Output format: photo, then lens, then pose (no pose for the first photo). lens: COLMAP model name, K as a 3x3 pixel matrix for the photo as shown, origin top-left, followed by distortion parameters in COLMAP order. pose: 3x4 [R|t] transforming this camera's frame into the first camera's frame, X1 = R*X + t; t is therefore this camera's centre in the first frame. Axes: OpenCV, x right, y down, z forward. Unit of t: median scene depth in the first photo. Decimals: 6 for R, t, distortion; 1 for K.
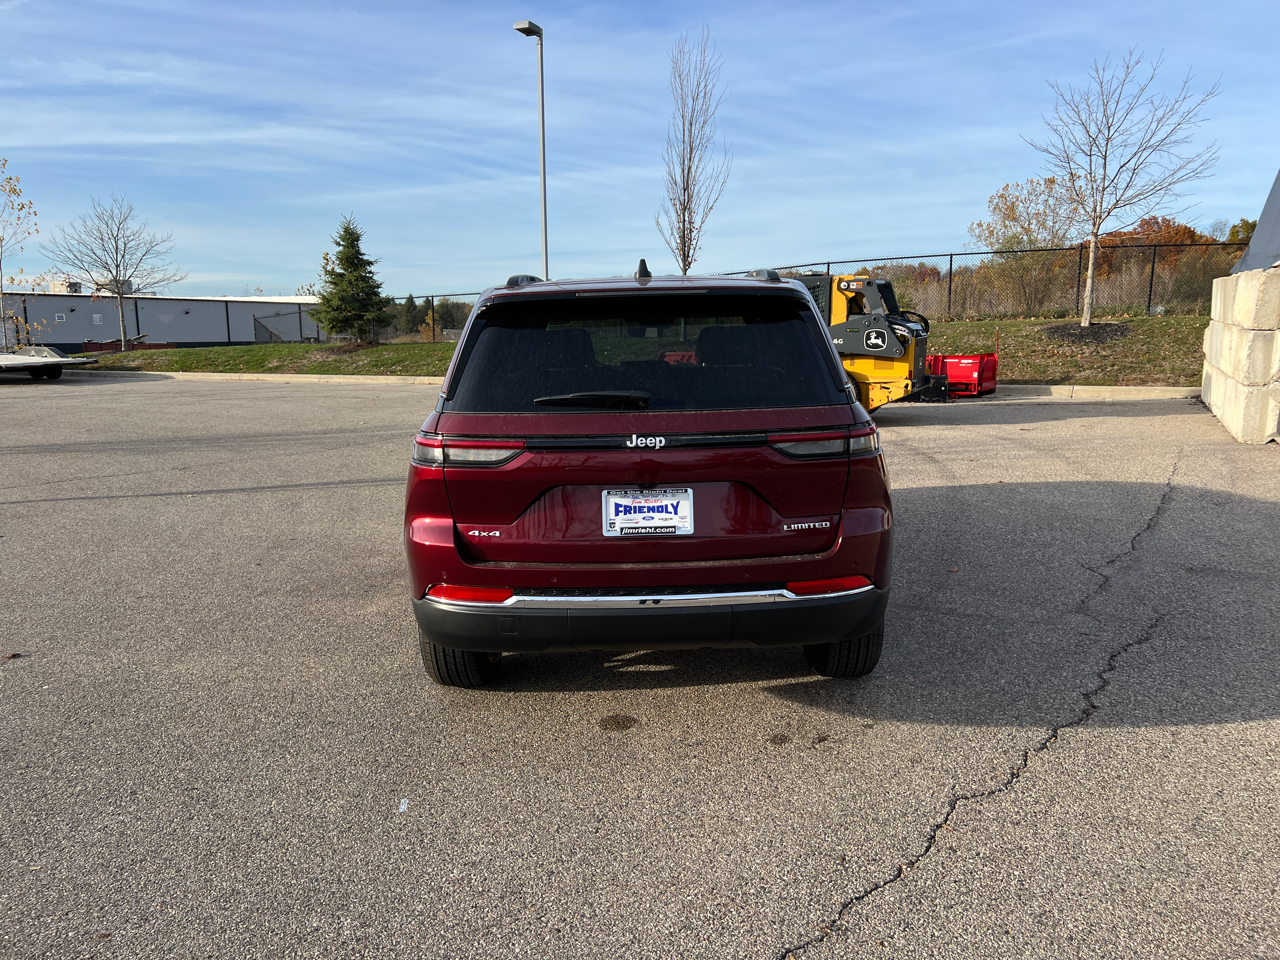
lens RADIAL K [[952.2, 0, 648.5], [0, 952.2, 481.8], [0, 0, 1]] dist [0.066354, -0.075341]
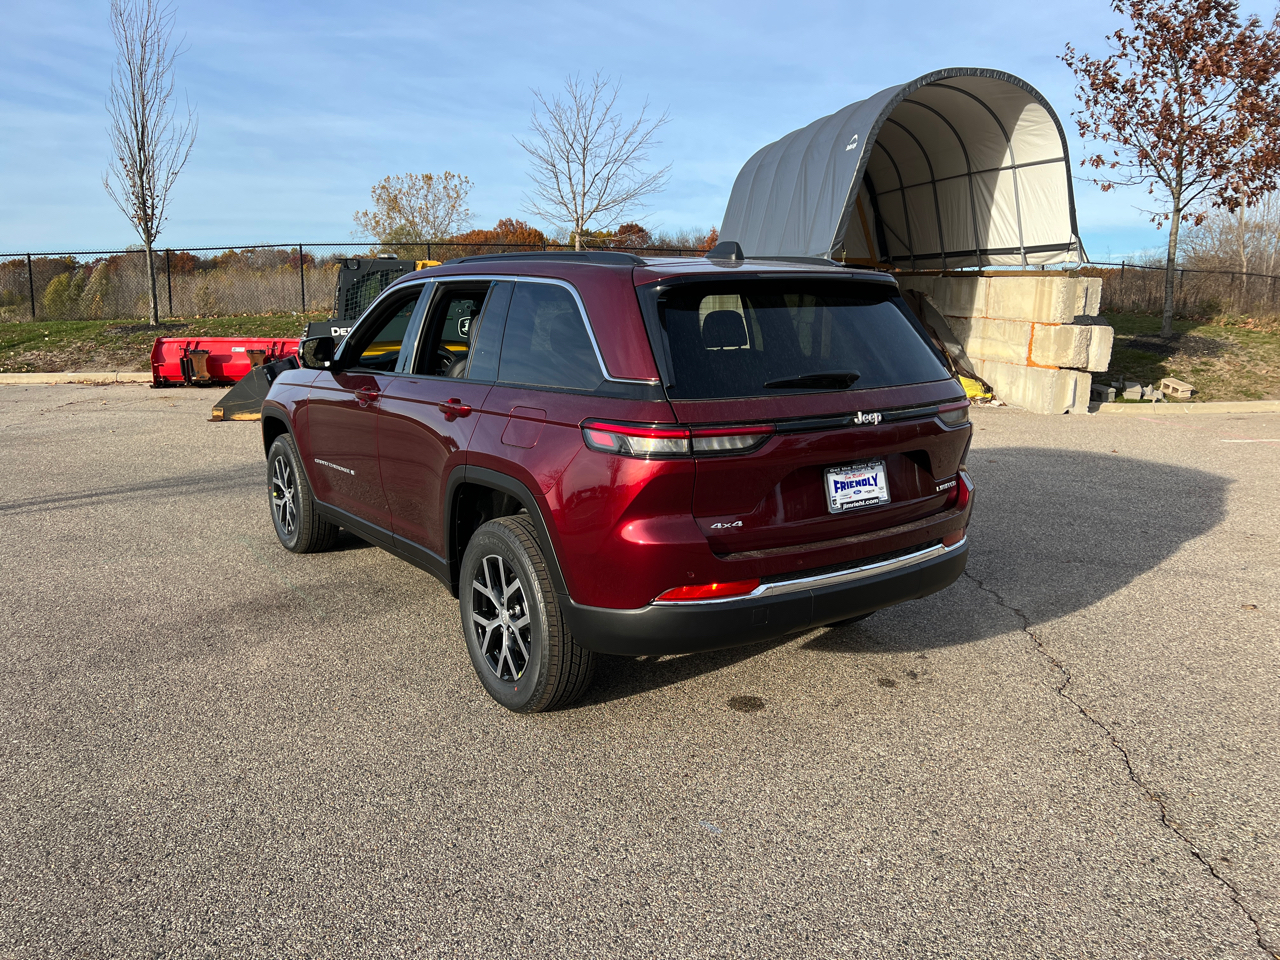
lens RADIAL K [[952.2, 0, 648.5], [0, 952.2, 481.8], [0, 0, 1]] dist [0.066354, -0.075341]
pose [[0.815779, -0.090260, 0.571278, -0.606763], [0.083265, 0.995786, 0.038429, -0.024962], [-0.572339, 0.016218, 0.819856, 0.209357]]
